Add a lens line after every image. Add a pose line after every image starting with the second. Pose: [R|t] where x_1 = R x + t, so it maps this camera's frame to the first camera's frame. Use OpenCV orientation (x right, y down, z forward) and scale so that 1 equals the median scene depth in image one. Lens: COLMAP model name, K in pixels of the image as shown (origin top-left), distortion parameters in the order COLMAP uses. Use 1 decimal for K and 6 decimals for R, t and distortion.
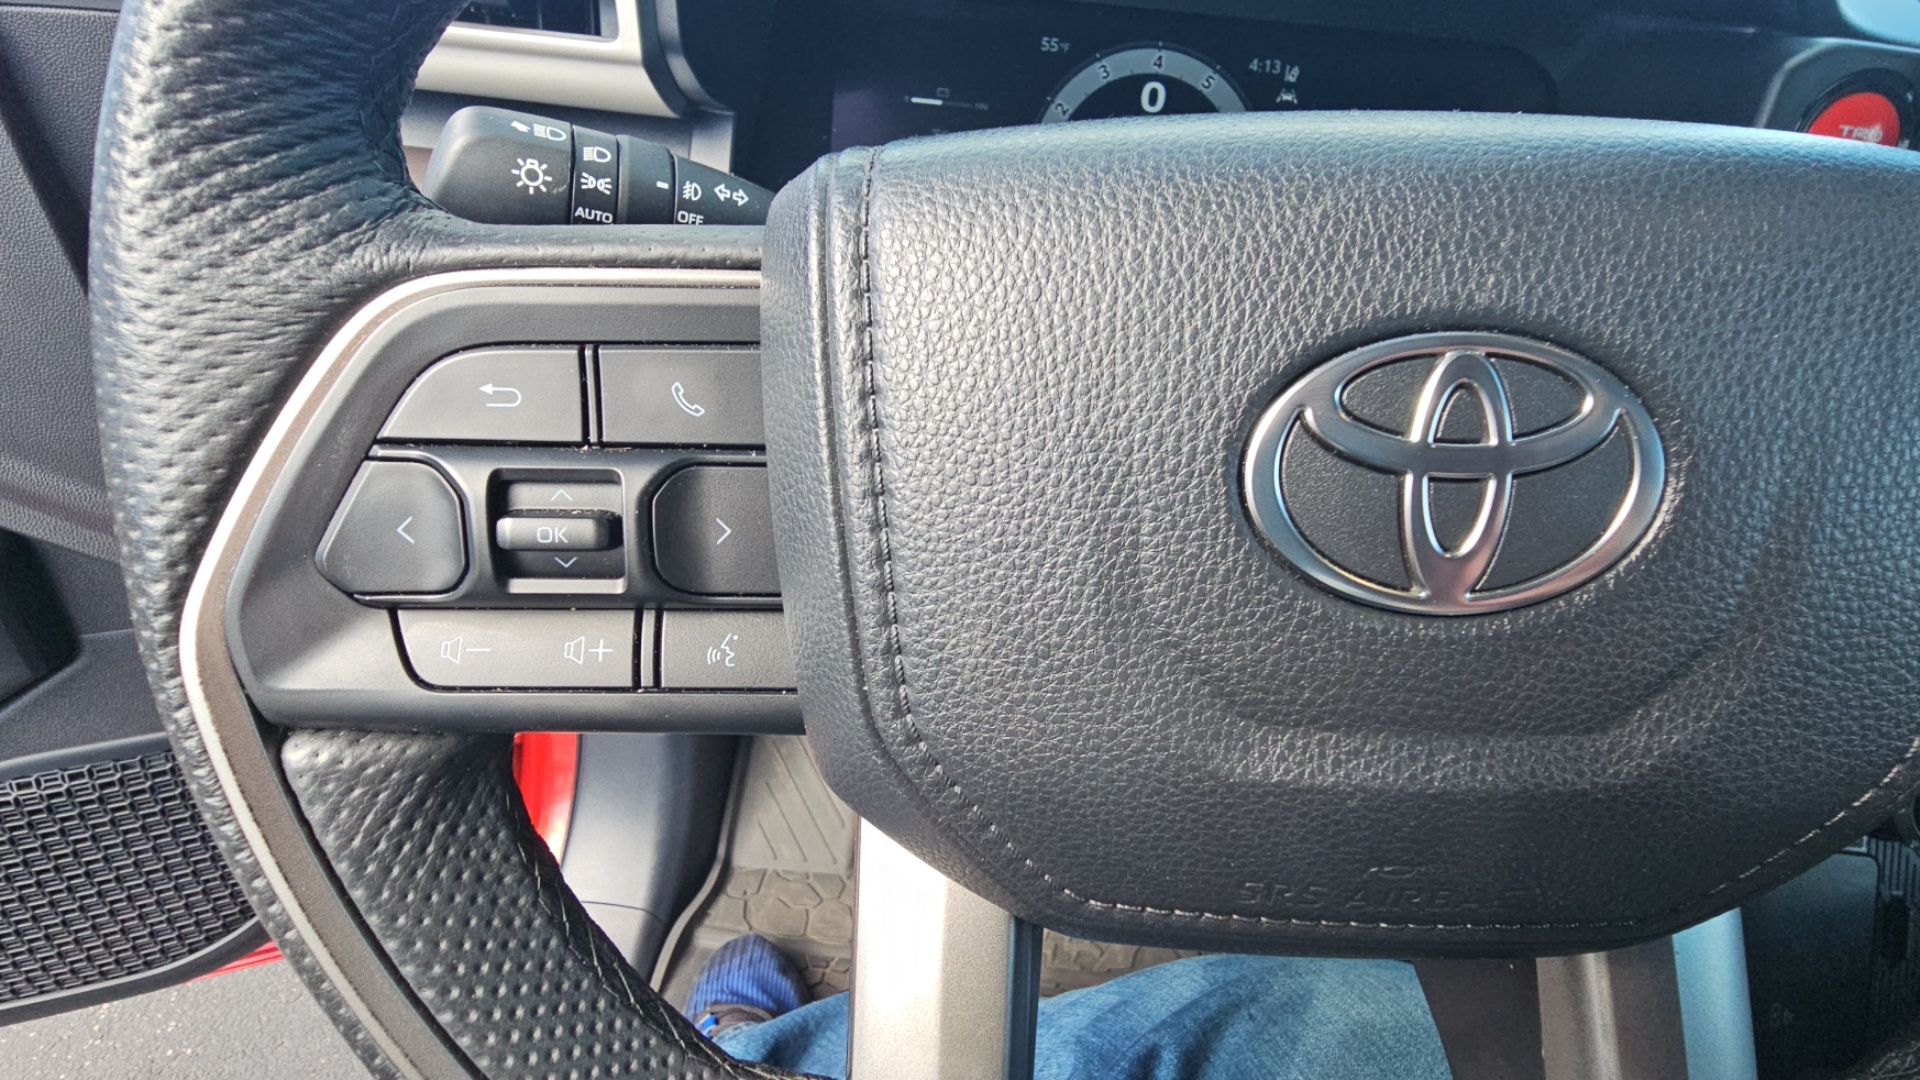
lens RADIAL K [[848.8, 0, 980.3], [0, 848.8, 557.1], [0, 0, 1]] dist [0.006725, -0.006080]
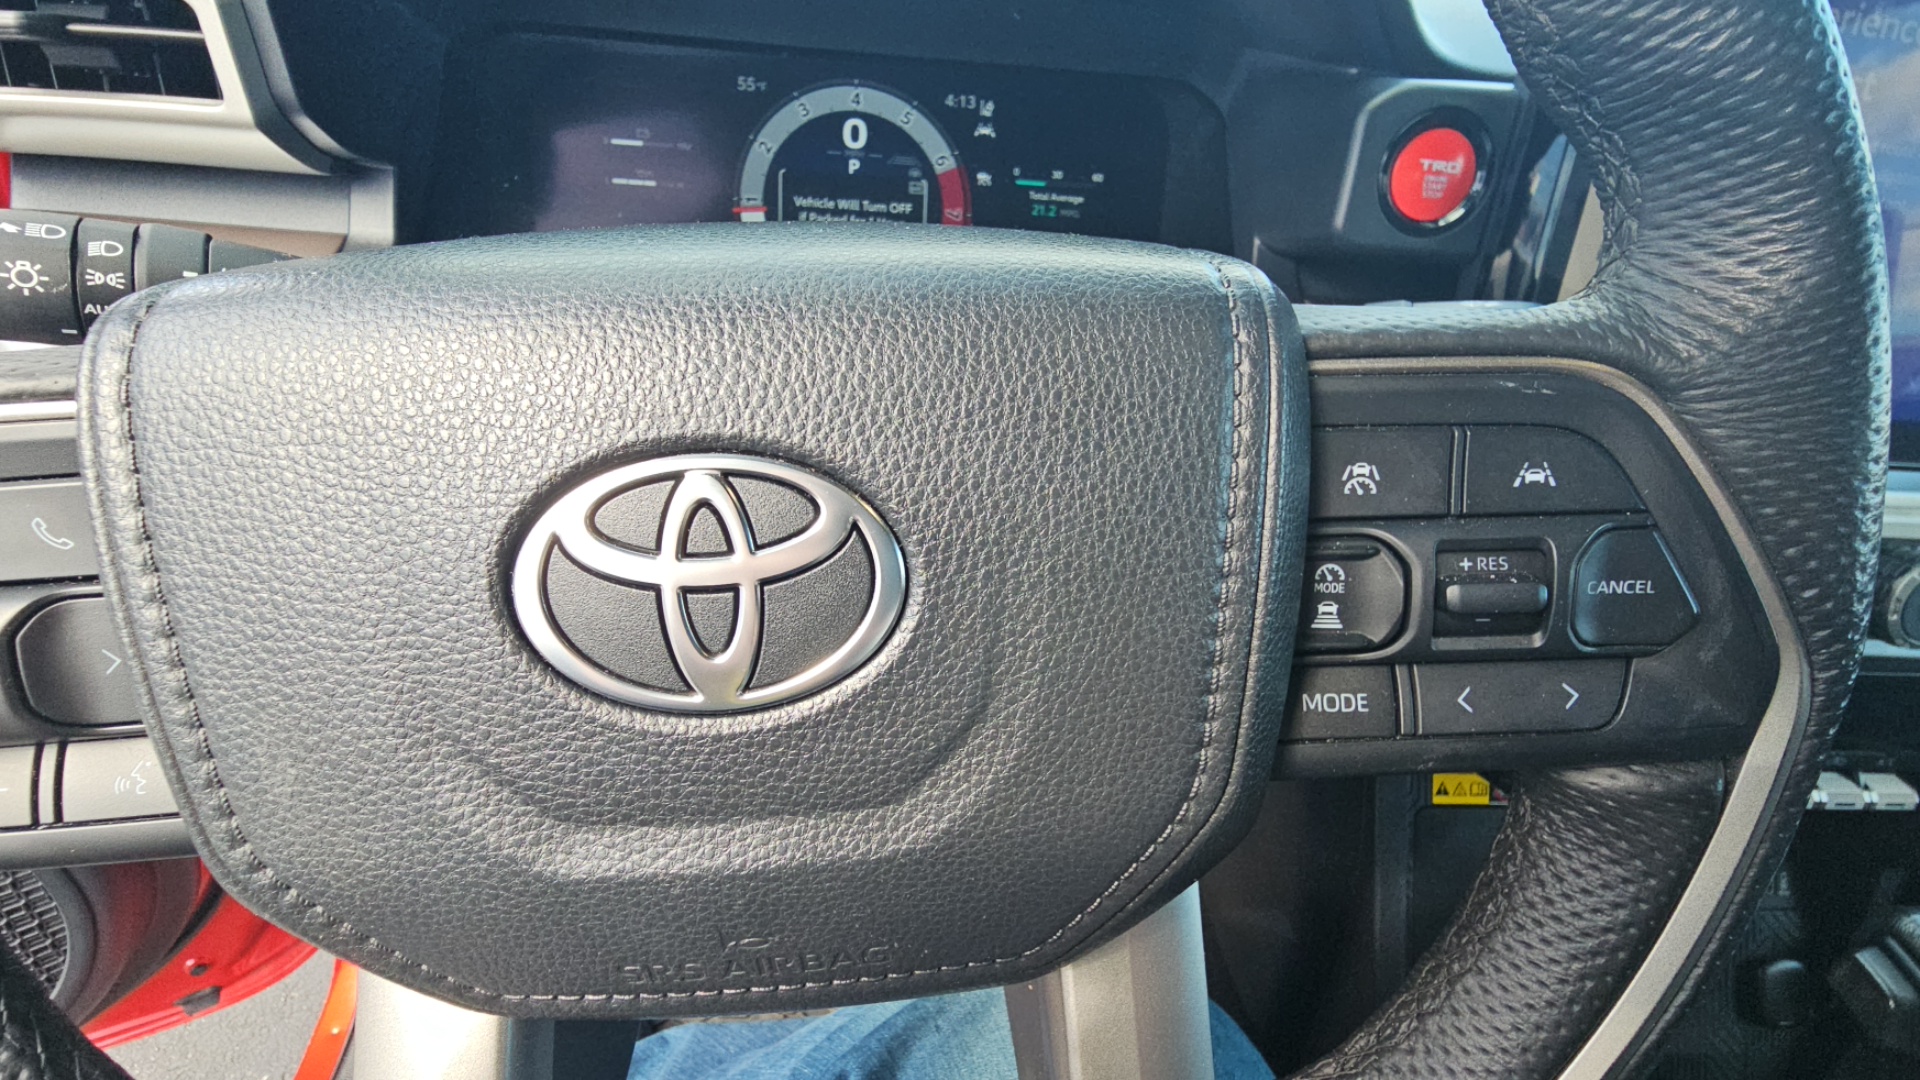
lens RADIAL K [[848.8, 0, 977.8], [0, 848.8, 559.6], [0, 0, 1]] dist [0.006725, -0.006080]
pose [[0.993689, -0.067563, 0.089544, 0.630934], [0.066928, 0.997707, 0.010073, -0.092866], [-0.090019, -0.004017, 0.995932, -0.080226]]
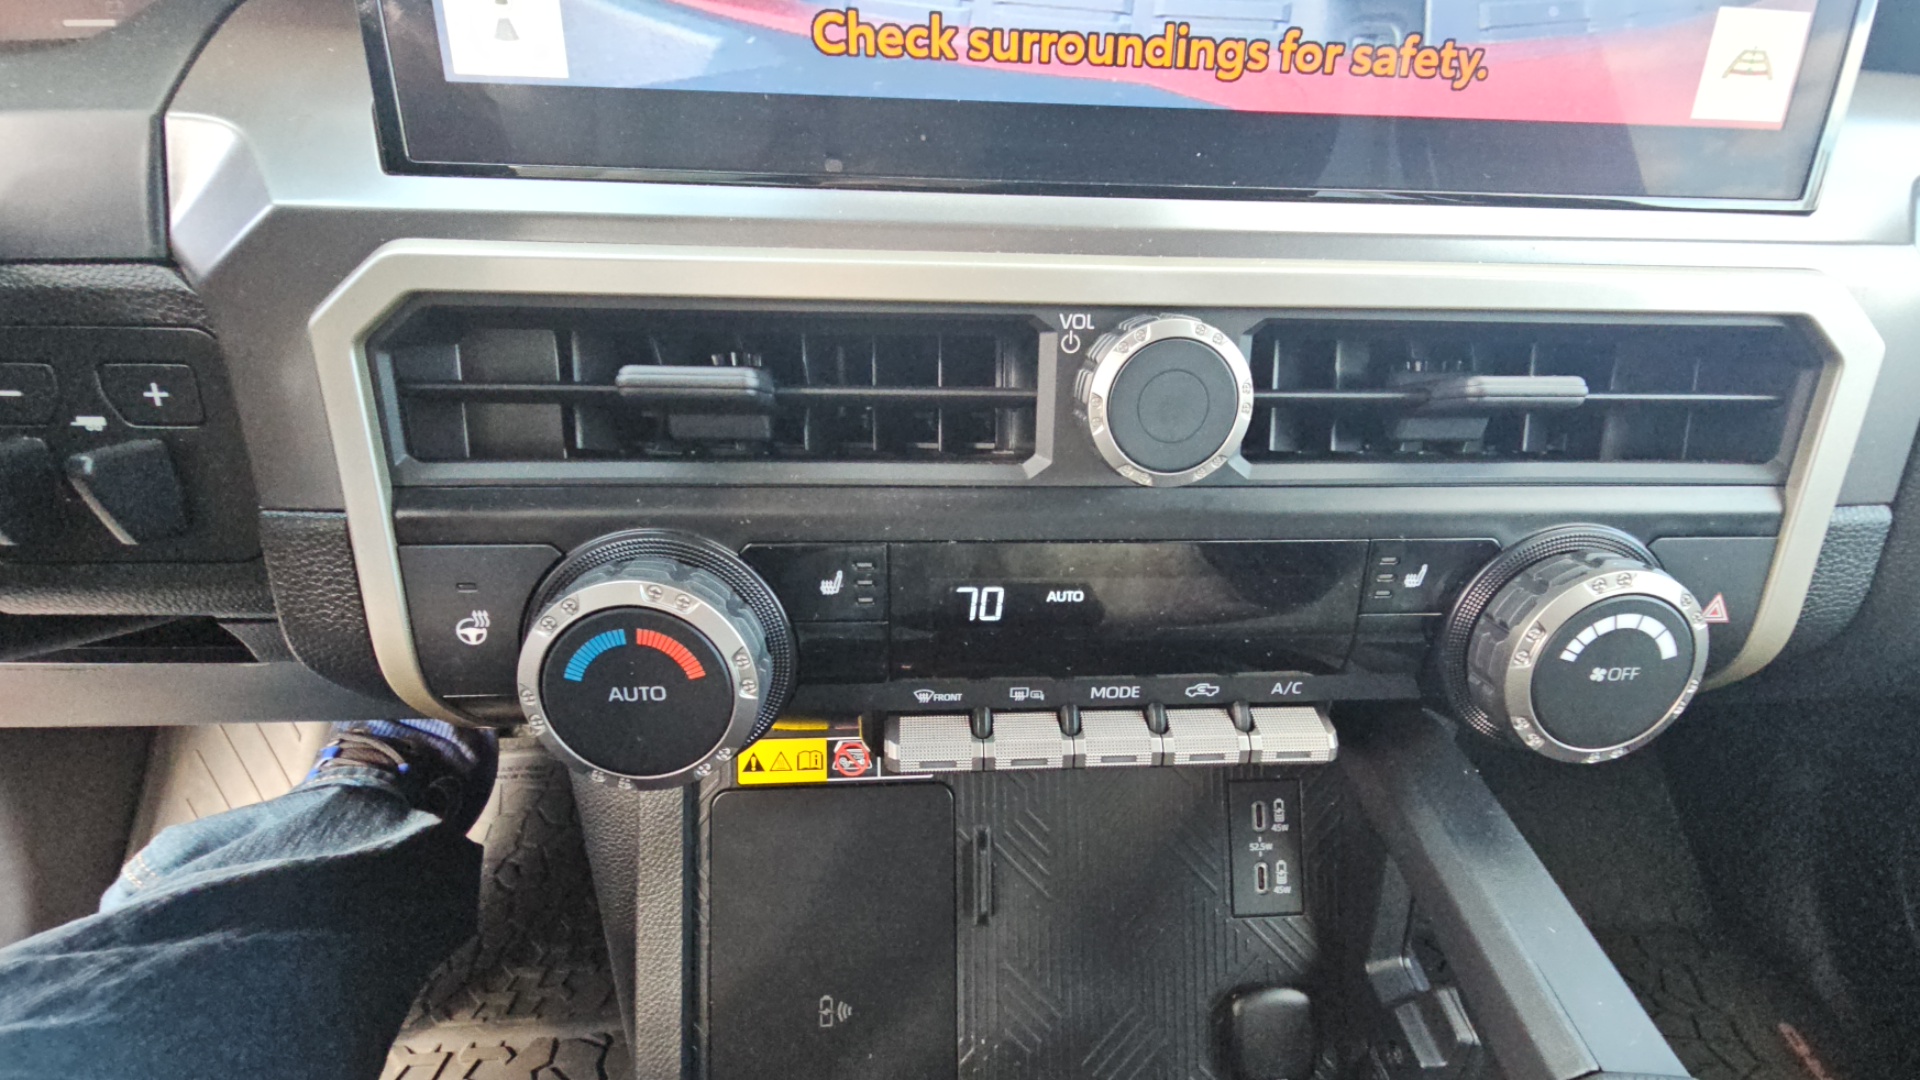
lens RADIAL K [[848.8, 0, 980.7], [0, 848.8, 555.8], [0, 0, 1]] dist [0.006725, -0.006080]
pose [[0.989604, -0.113719, 0.088046, 2.977865], [0.114516, 0.993413, -0.004046, 0.441848], [-0.087006, 0.014087, 0.996108, 0.660708]]
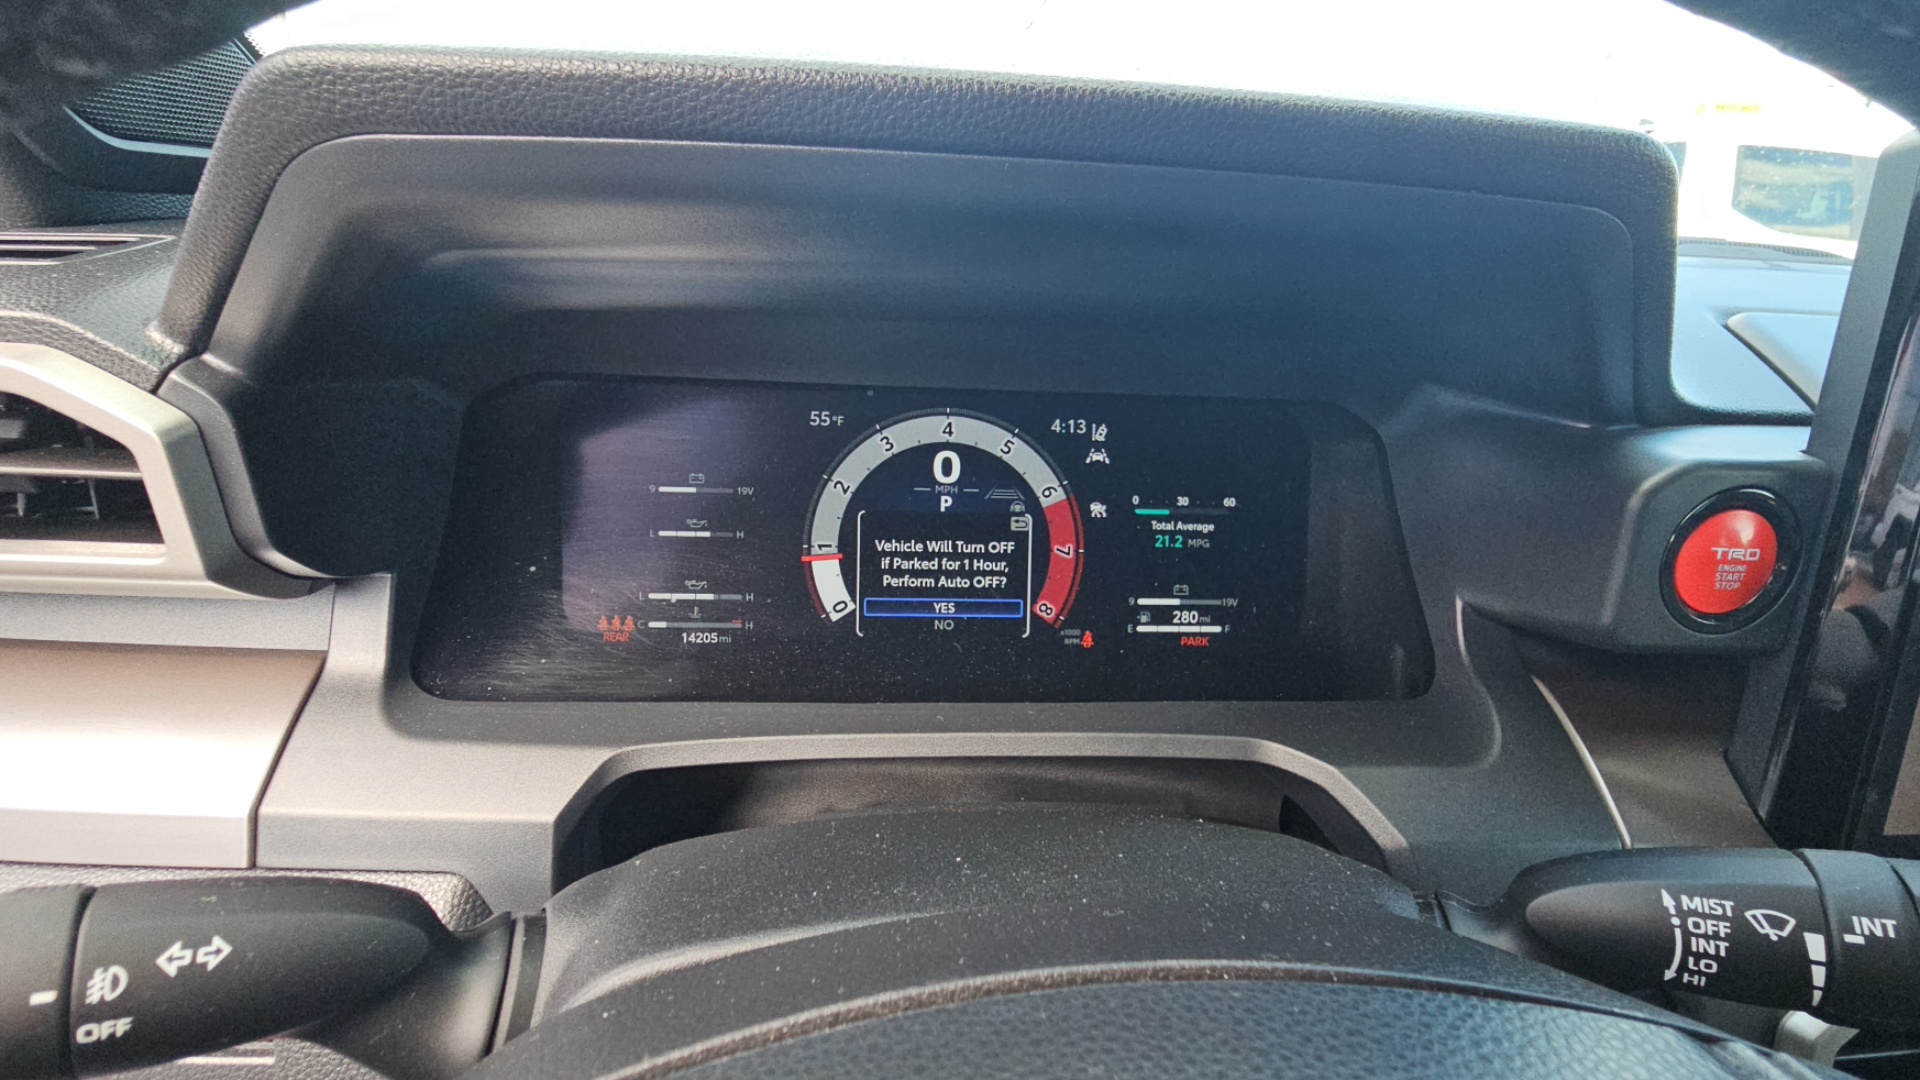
lens RADIAL K [[848.8, 0, 975.8], [0, 848.8, 559.7], [0, 0, 1]] dist [0.006725, -0.006080]
pose [[0.989649, -0.084313, 0.116128, 0.350816], [0.101343, 0.983545, -0.149560, -0.892272], [-0.101608, 0.159781, 0.981909, 0.467365]]
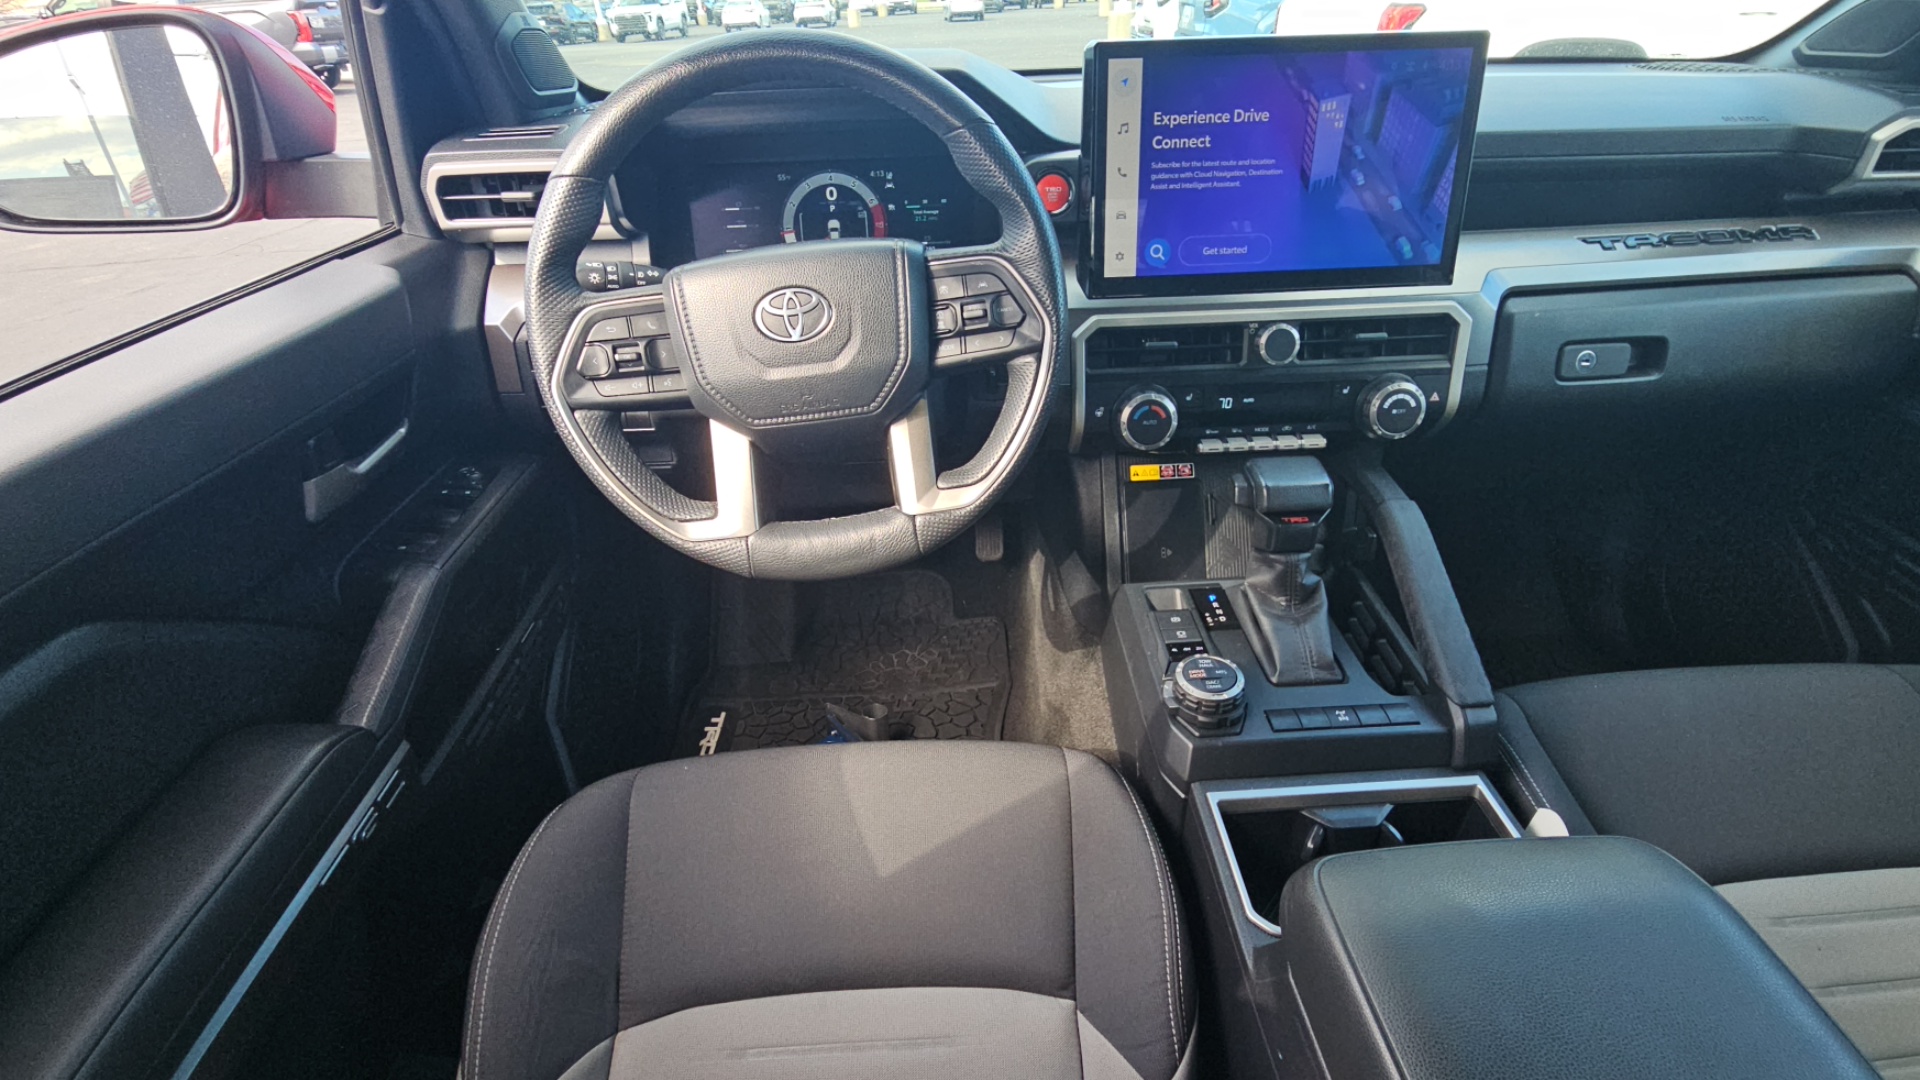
lens RADIAL K [[848.8, 0, 985.2], [0, 848.8, 554.7], [0, 0, 1]] dist [0.006725, -0.006080]
pose [[0.987566, -0.153104, 0.035674, 1.069513], [0.152617, 0.988156, 0.016013, 1.224365], [-0.037703, -0.010369, 0.999235, -3.619363]]
